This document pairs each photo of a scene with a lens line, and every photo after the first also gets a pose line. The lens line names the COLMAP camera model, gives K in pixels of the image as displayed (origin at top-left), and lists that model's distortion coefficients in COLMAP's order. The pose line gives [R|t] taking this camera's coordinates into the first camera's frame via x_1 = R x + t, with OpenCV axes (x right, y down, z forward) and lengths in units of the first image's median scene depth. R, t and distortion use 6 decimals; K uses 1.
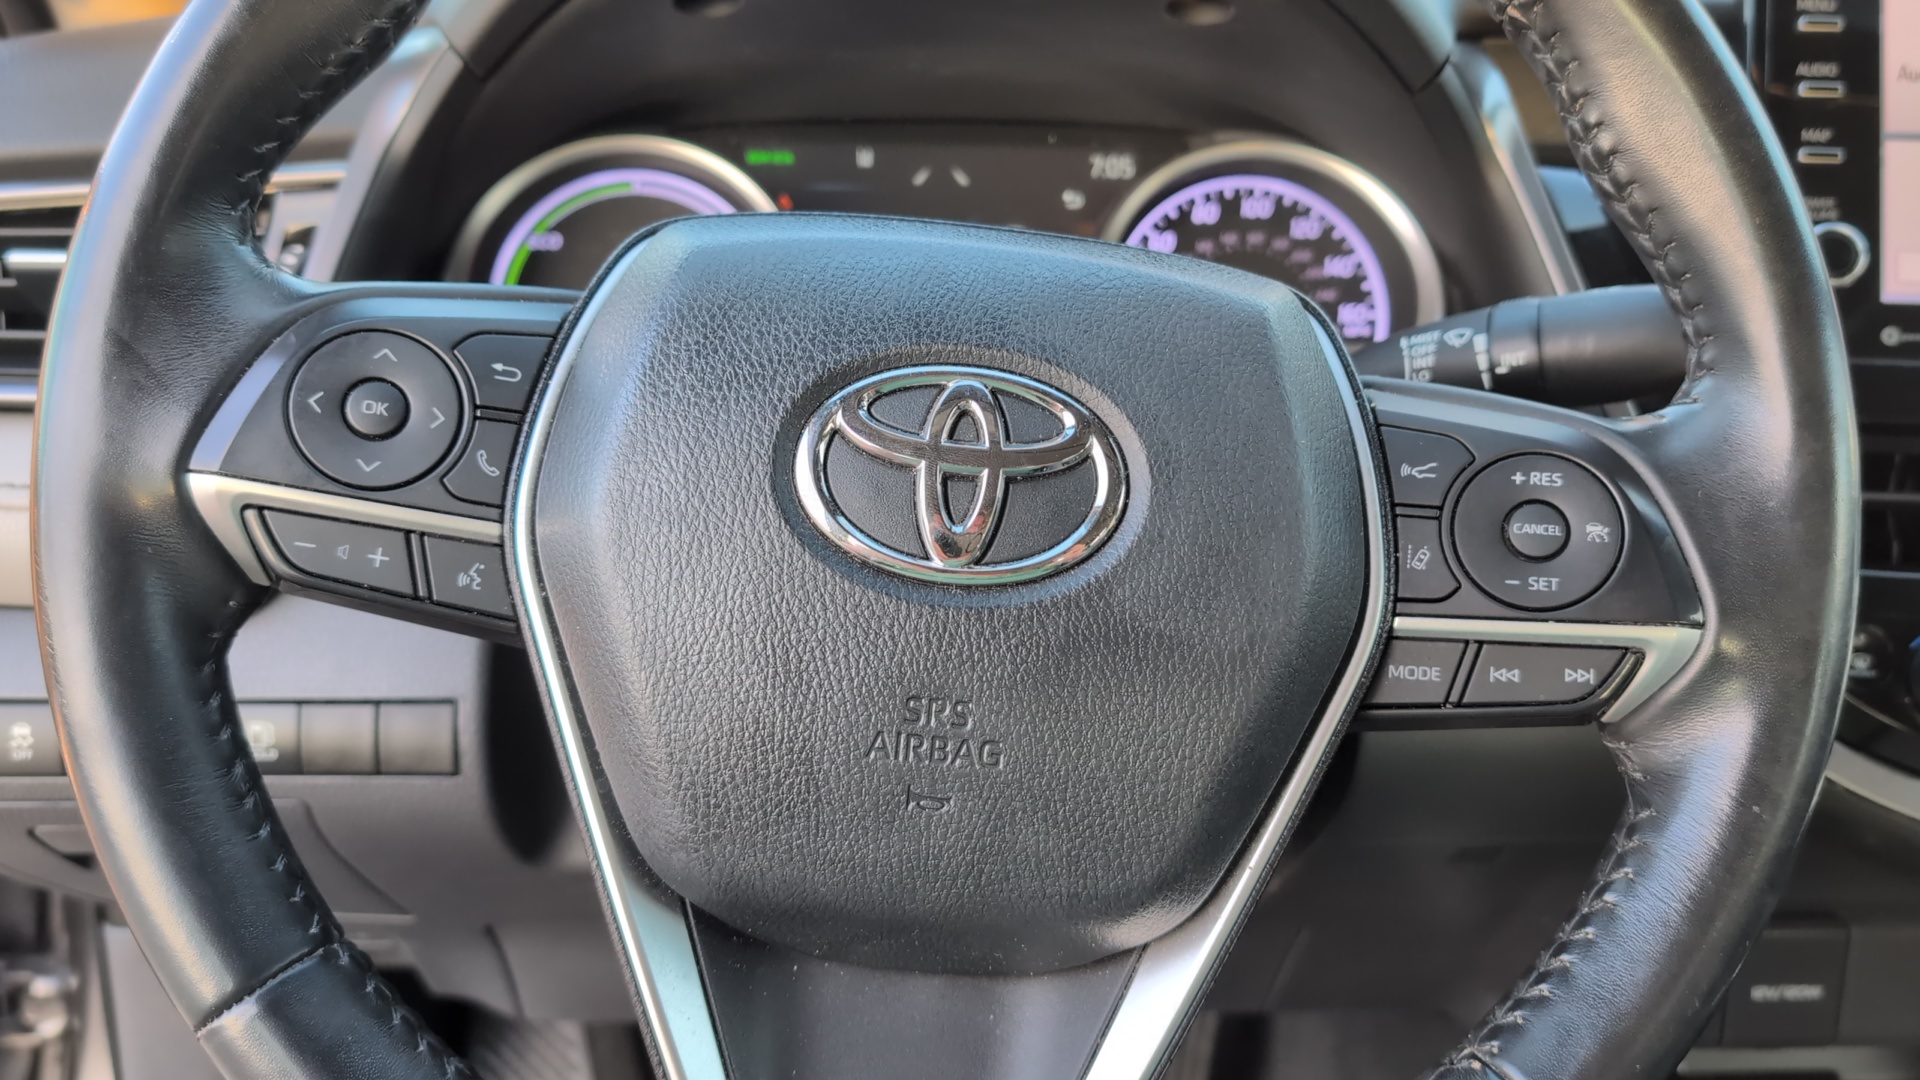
lens RADIAL K [[1616.6, 0, 955.2], [0, 1616.6, 566.7], [0, 0, 1]] dist [-0.006691, -0.009504]
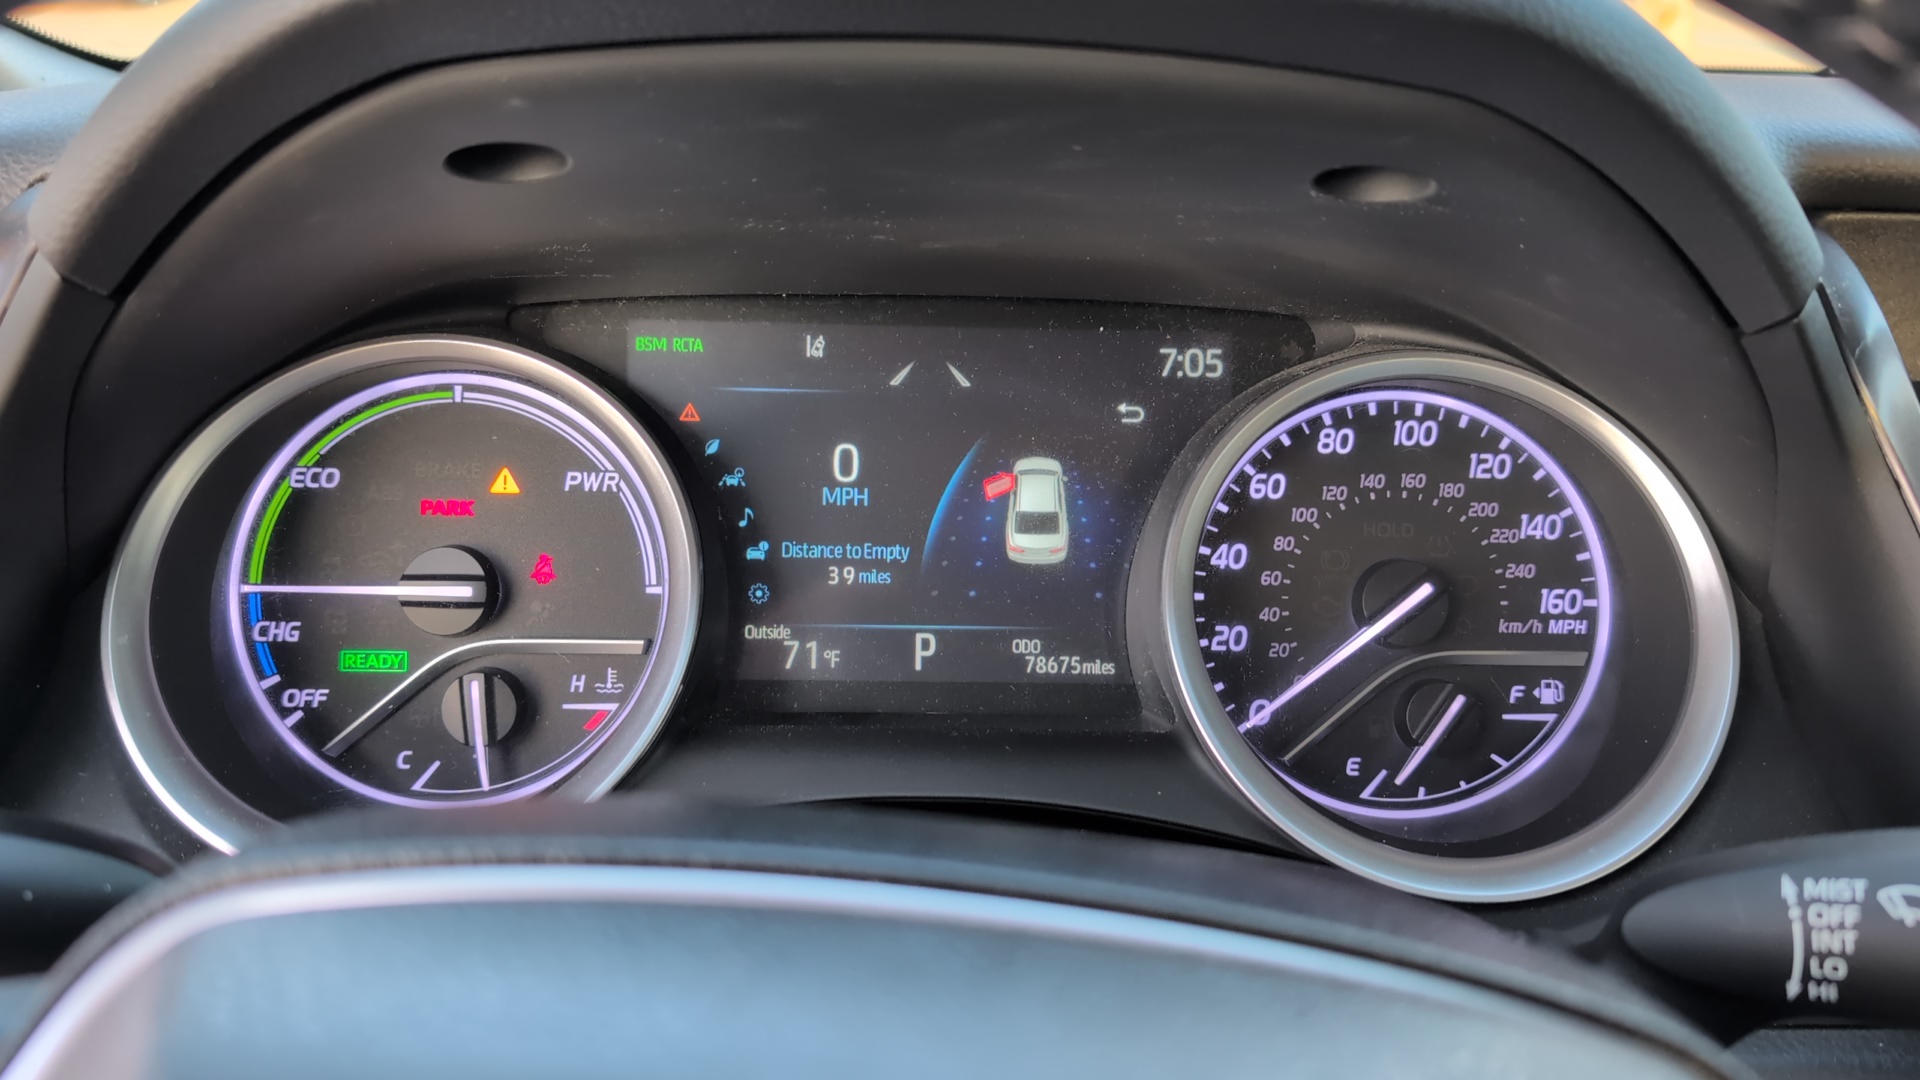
lens RADIAL K [[1801.7, 0, 958.5], [0, 1801.7, 665.8], [0, 0, 1]] dist [0.002384, -0.002314]
pose [[0.999920, 0.012179, -0.003552, 0.007035], [-0.012078, 0.999559, 0.027127, -0.146632], [0.003881, -0.027082, 0.999626, 0.274795]]
